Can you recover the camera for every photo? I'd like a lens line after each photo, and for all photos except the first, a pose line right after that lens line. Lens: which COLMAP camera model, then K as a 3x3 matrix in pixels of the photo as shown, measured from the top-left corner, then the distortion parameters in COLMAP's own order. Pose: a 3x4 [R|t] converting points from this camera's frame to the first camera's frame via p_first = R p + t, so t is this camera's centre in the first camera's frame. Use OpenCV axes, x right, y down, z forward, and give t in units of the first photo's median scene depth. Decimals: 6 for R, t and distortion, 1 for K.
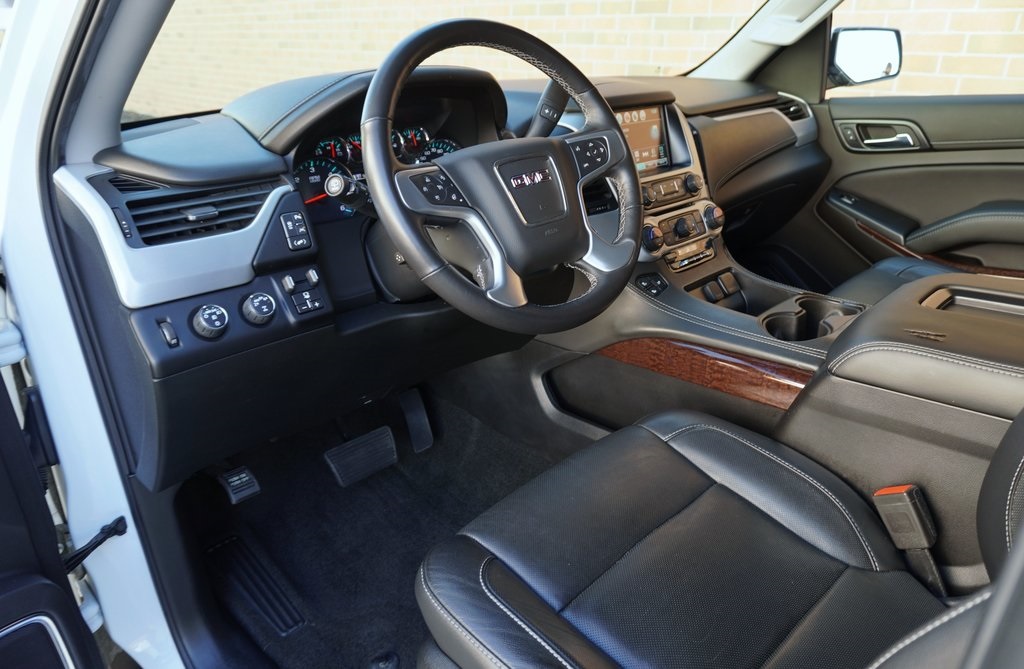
lens RADIAL K [[687.8, 0, 507.3], [0, 687.8, 337.4], [0, 0, 1]] dist [-0.043548, 0.035961]
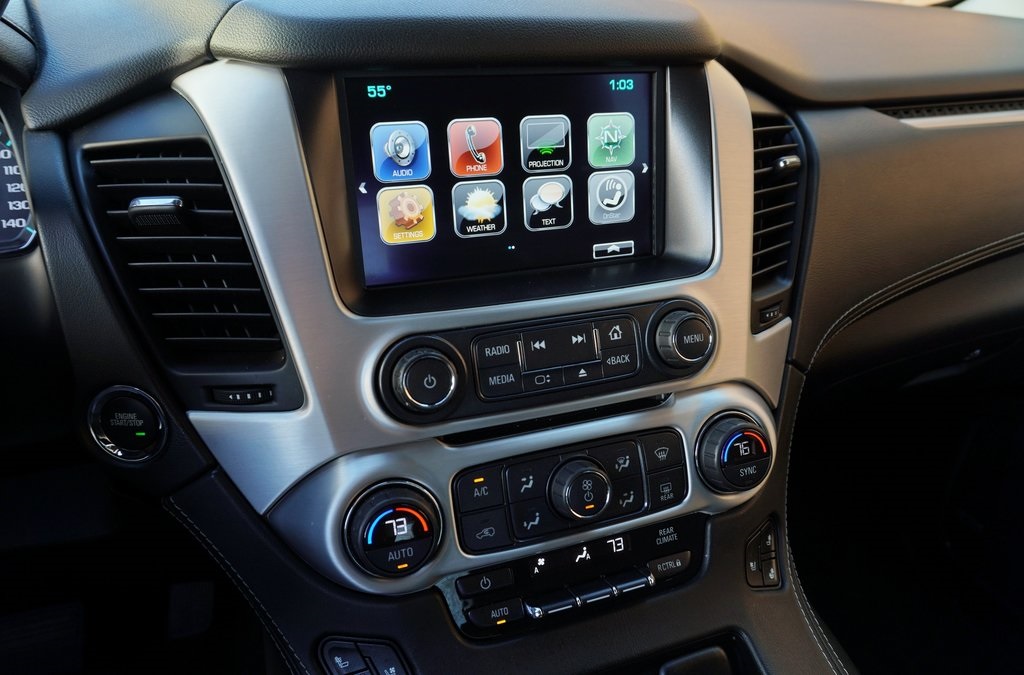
lens RADIAL K [[692.8, 0, 515.1], [0, 692.8, 337.6], [0, 0, 1]] dist [-0.043278, 0.035535]
pose [[0.912896, 0.240662, -0.329701, 0.337002], [-0.208222, 0.969272, 0.130975, -0.275948], [0.351091, -0.050916, 0.934956, 0.753887]]
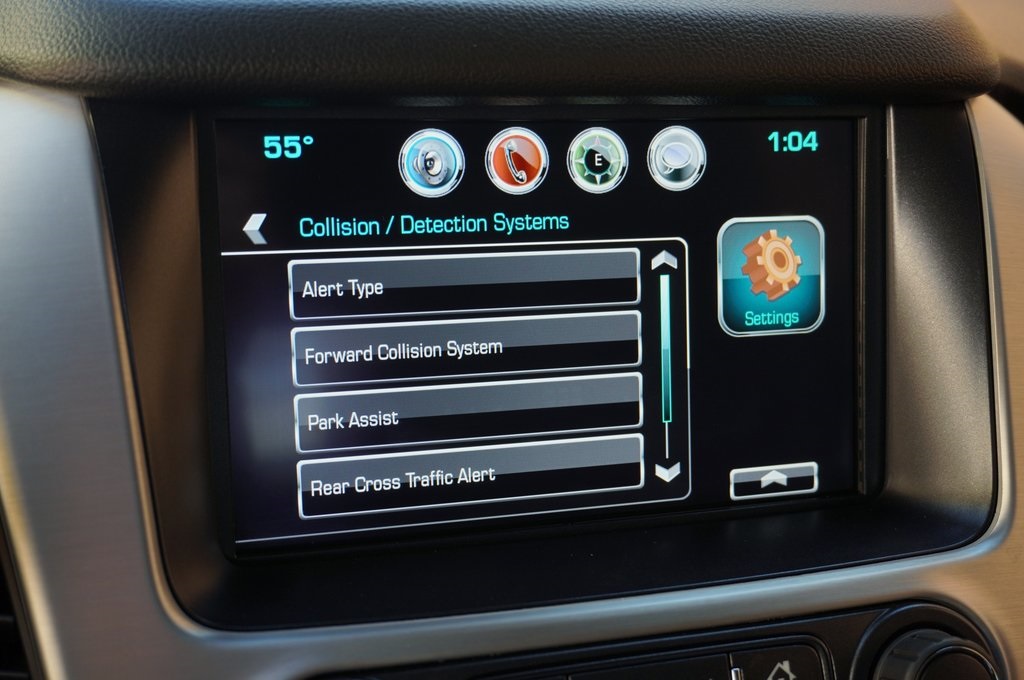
lens RADIAL K [[1327.9, 0, 518.0], [0, 1327.9, 339.9], [0, 0, 1]] dist [0.010337, 0.000000]
pose [[0.892683, 0.203233, -0.402261, 0.320467], [-0.237398, 0.970731, -0.036386, -0.291207], [0.383092, 0.127977, 0.914802, 0.790085]]
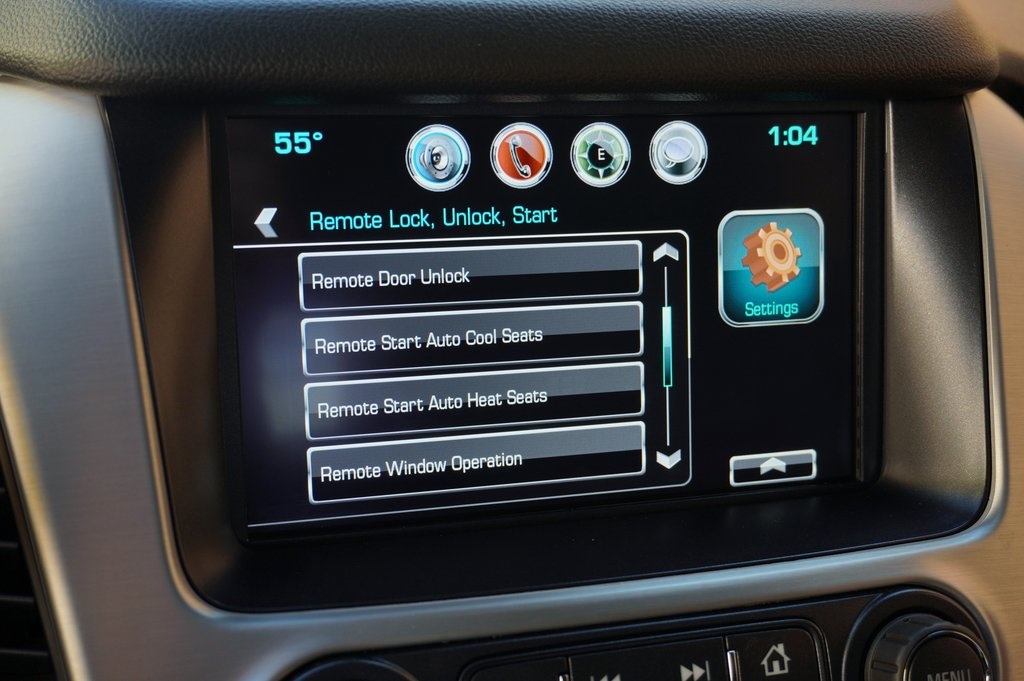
lens RADIAL K [[1327.9, 0, 517.3], [0, 1327.9, 340.0], [0, 0, 1]] dist [0.010337, 0.000000]
pose [[0.886575, 0.211810, -0.411244, 0.326053], [-0.239988, 0.970619, -0.017462, -0.294421], [0.395463, 0.114175, 0.911358, 0.783594]]
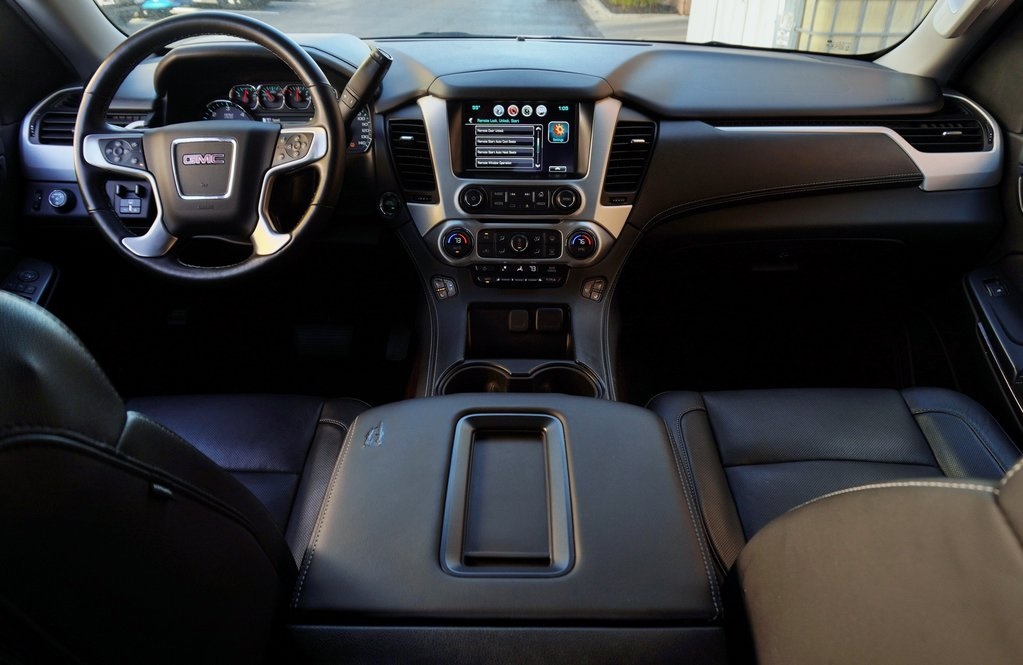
lens RADIAL K [[687.1, 0, 507.3], [0, 687.1, 334.5], [0, 0, 1]] dist [-0.043548, 0.035961]
pose [[0.713785, 0.389101, -0.582333, 0.876884], [-0.296551, 0.921167, 0.252010, -0.292065], [0.634483, -0.007190, 0.772904, 0.302755]]
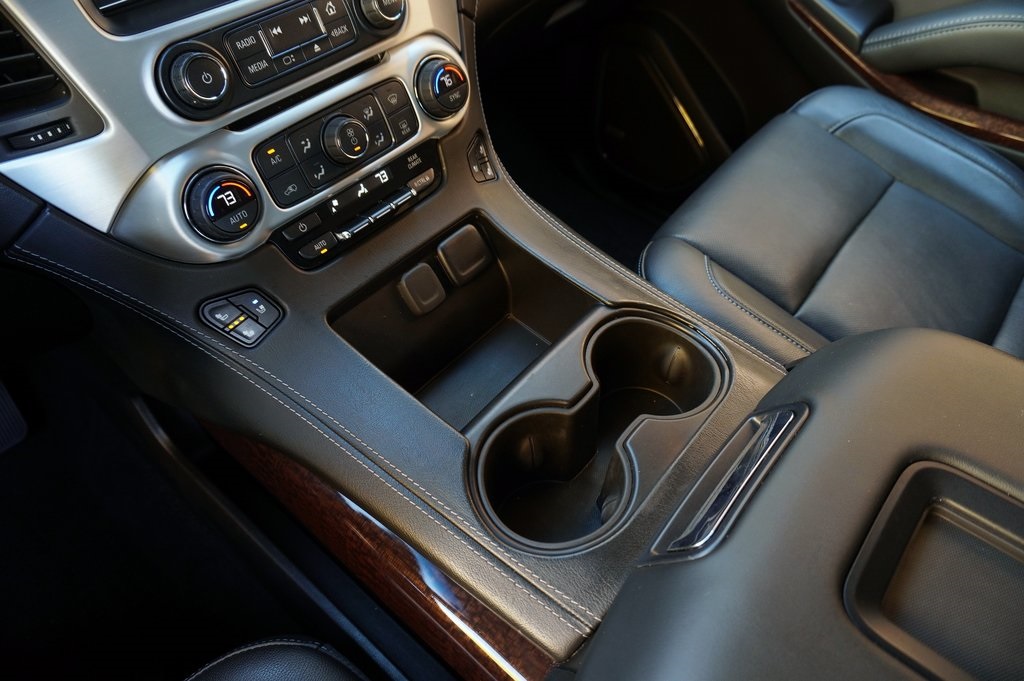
lens RADIAL K [[692.8, 0, 519.1], [0, 692.8, 350.8], [0, 0, 1]] dist [-0.043278, 0.035535]
pose [[0.991926, -0.037375, 0.121186, 0.325667], [-0.022472, 0.888665, 0.458007, -0.253107], [-0.124811, -0.457032, 0.880650, 0.611774]]
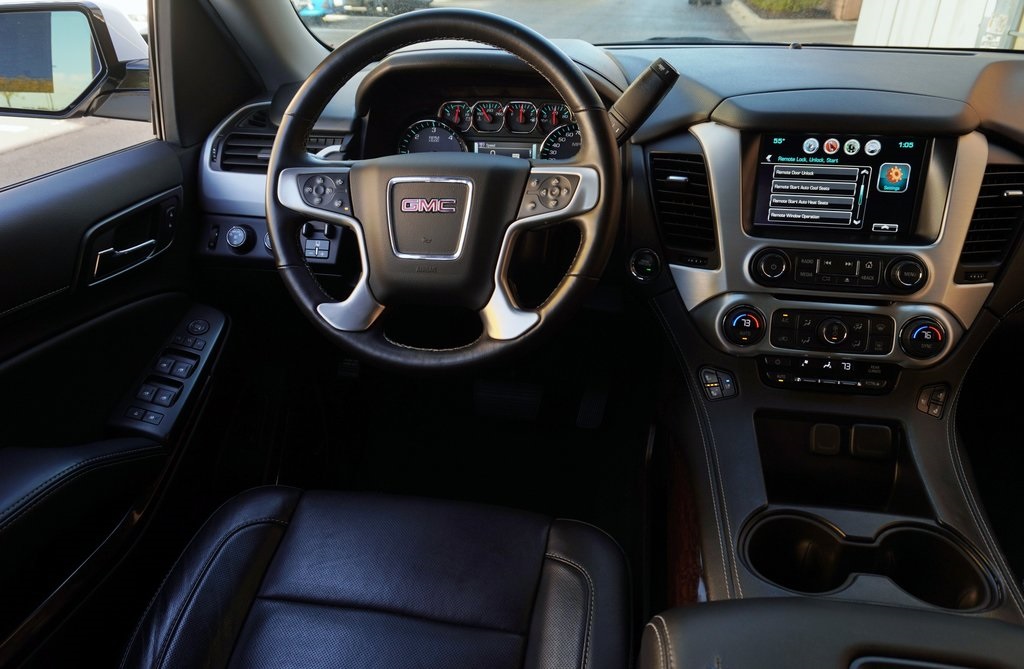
lens RADIAL K [[687.8, 0, 515.2], [0, 687.8, 337.2], [0, 0, 1]] dist [-0.043548, 0.035961]
pose [[0.588793, 0.428115, -0.685596, 0.563113], [-0.312803, 0.902808, 0.295114, -0.270028], [0.745304, 0.040696, 0.665482, 0.361433]]
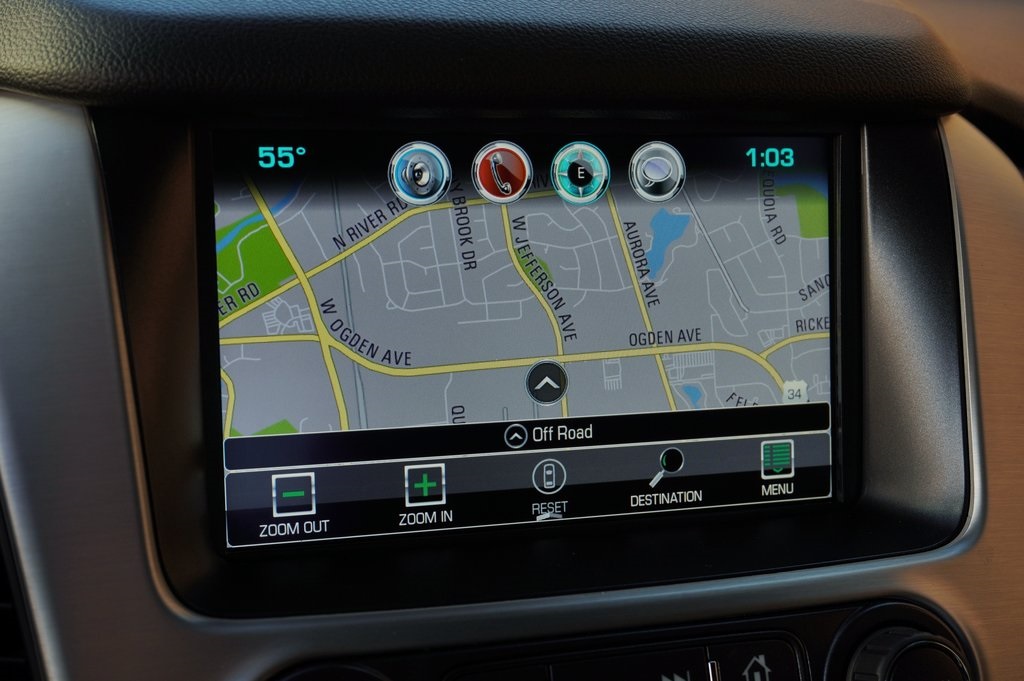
lens RADIAL K [[1385.4, 0, 521.1], [0, 1385.4, 342.5], [0, 0, 1]] dist [0.016813, 0.000000]
pose [[0.894734, 0.190625, -0.403874, 0.334161], [-0.239693, 0.968015, -0.074117, -0.279670], [0.376828, 0.163121, 0.911807, 0.771318]]
